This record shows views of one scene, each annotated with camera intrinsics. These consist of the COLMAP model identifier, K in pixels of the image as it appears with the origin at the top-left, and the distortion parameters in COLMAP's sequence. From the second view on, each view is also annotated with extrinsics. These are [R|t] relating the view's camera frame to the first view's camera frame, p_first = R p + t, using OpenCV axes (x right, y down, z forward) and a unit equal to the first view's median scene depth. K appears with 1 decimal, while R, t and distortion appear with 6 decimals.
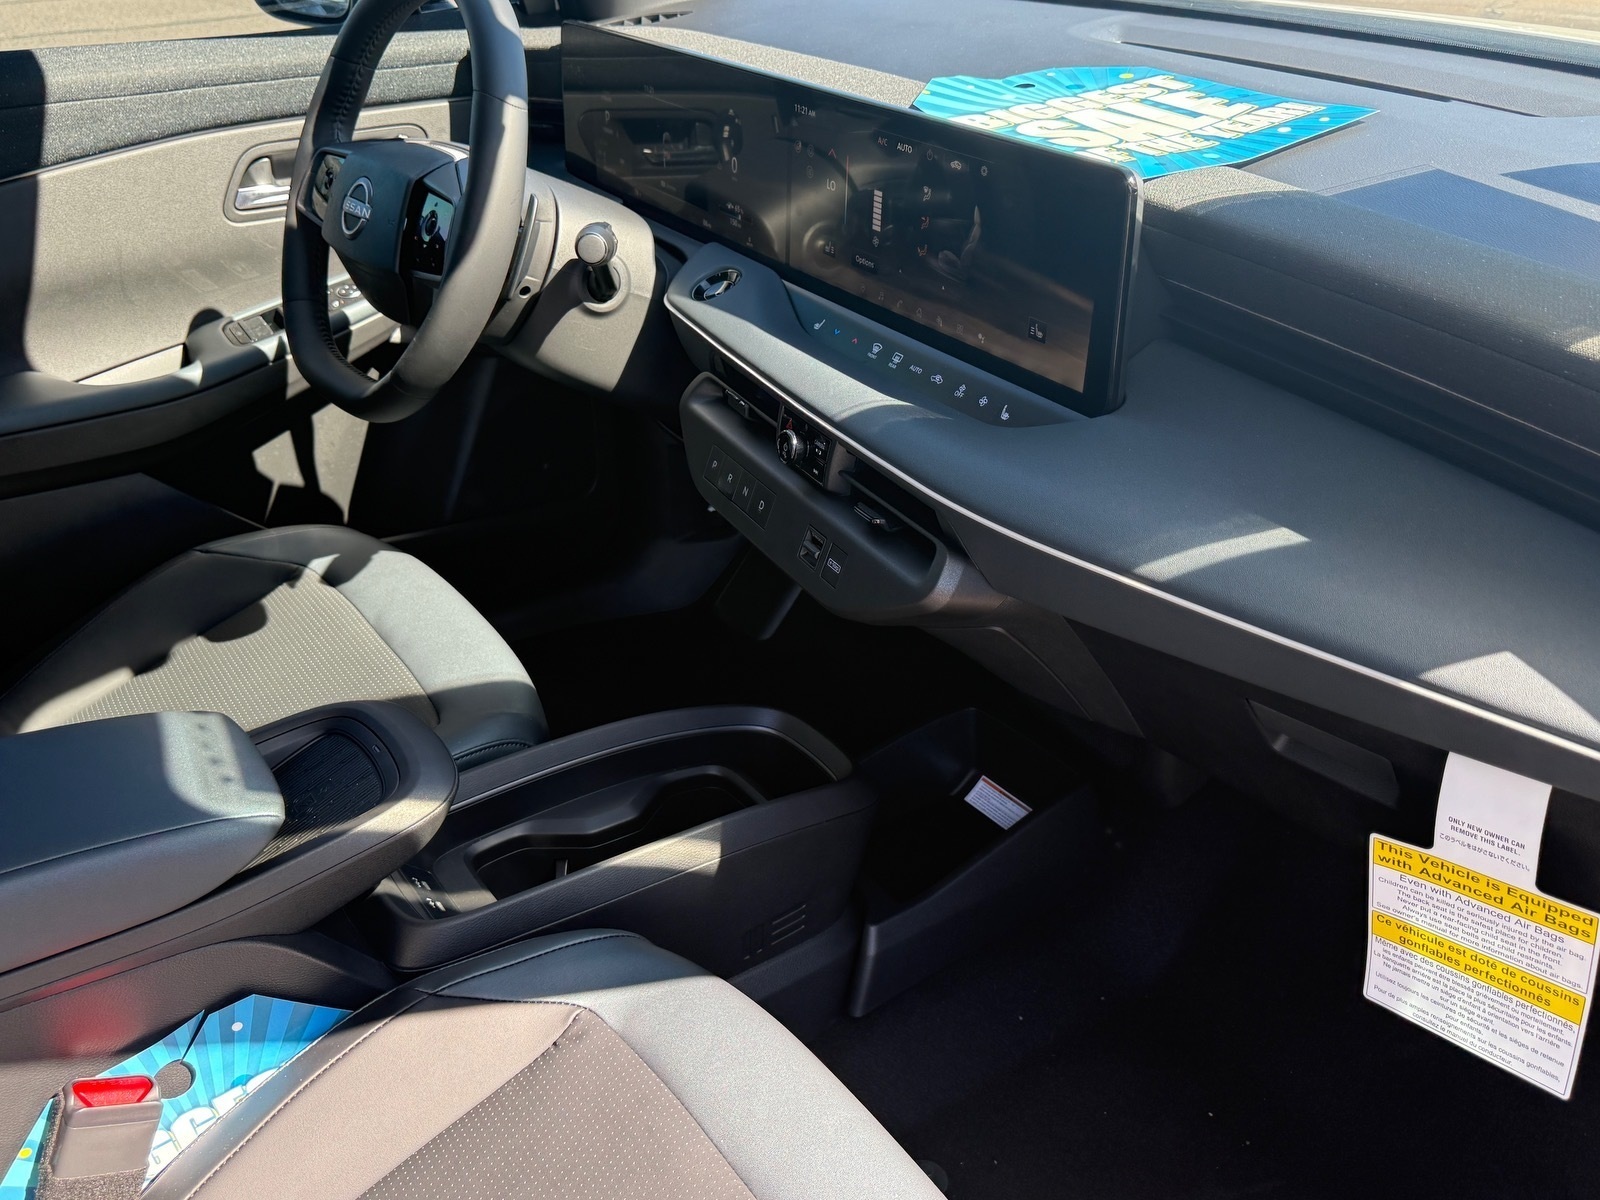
lens RADIAL K [[1422.7, 0, 812.2], [0, 1422.7, 593.9], [0, 0, 1]] dist [0.161341, -0.344762]
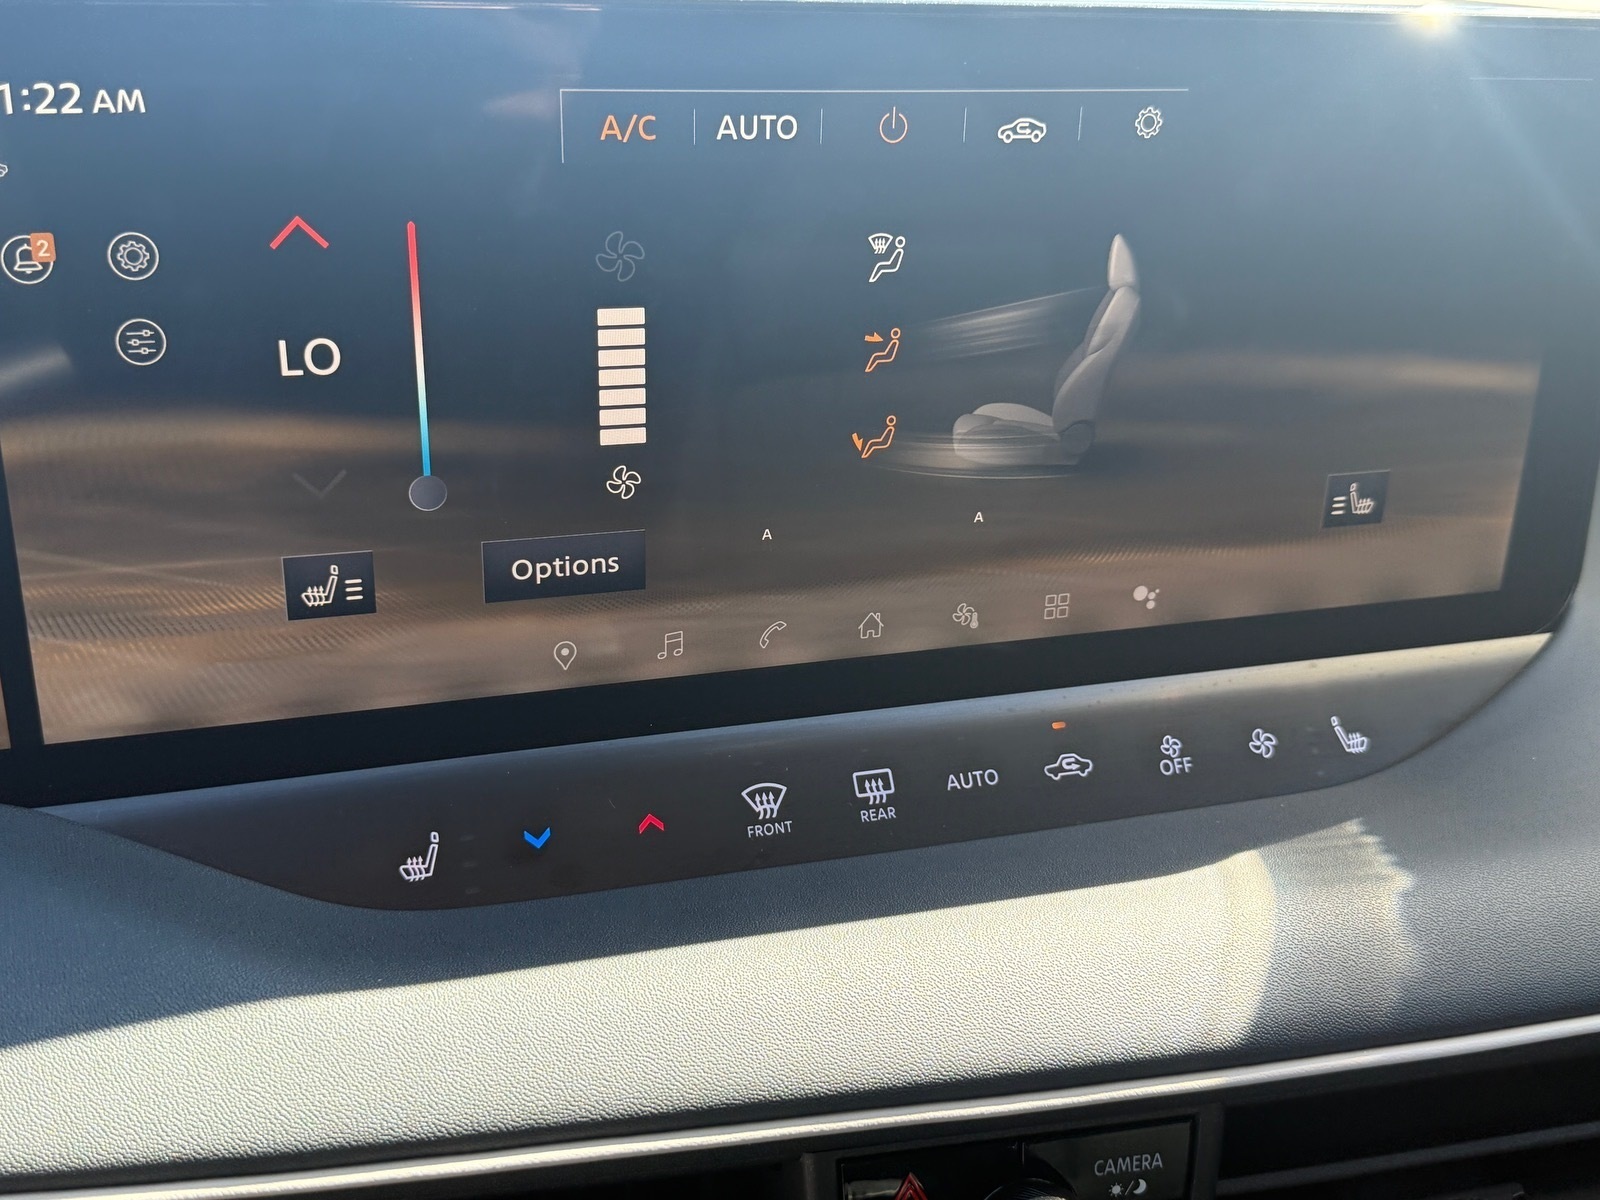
lens RADIAL K [[1692.7, 0, 800.0], [0, 1692.7, 600.0], [0, 0, 1]] dist [0.186920, -0.534762]
pose [[0.264899, -0.370624, 0.890206, -0.238078], [0.431490, 0.871161, 0.234296, -0.272918], [-0.862349, 0.322050, 0.390690, 0.801541]]
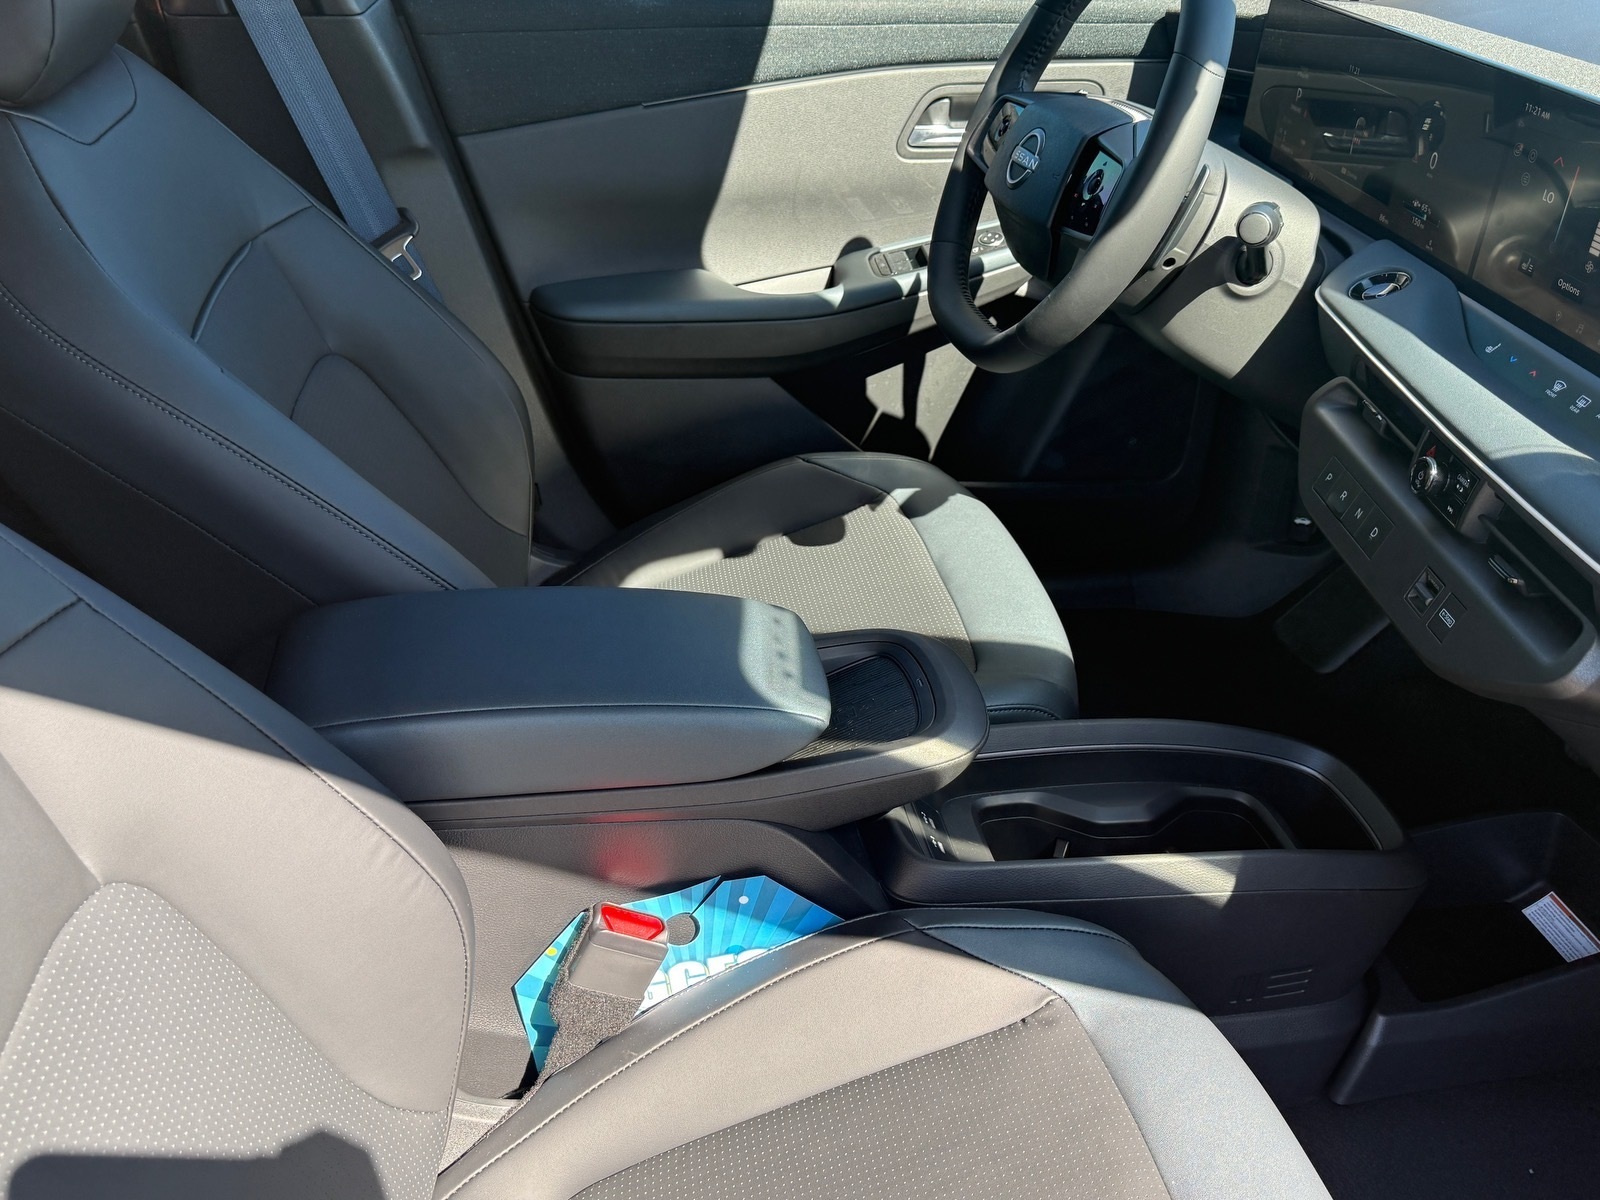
lens RADIAL K [[1423.2, 0, 799.2], [0, 1423.2, 589.5], [0, 0, 1]] dist [0.162818, -0.346500]
pose [[0.902747, 0.236071, -0.359607, -0.024711], [-0.229518, 0.971360, 0.061491, -0.000049], [0.363825, 0.027025, 0.931075, 0.013831]]
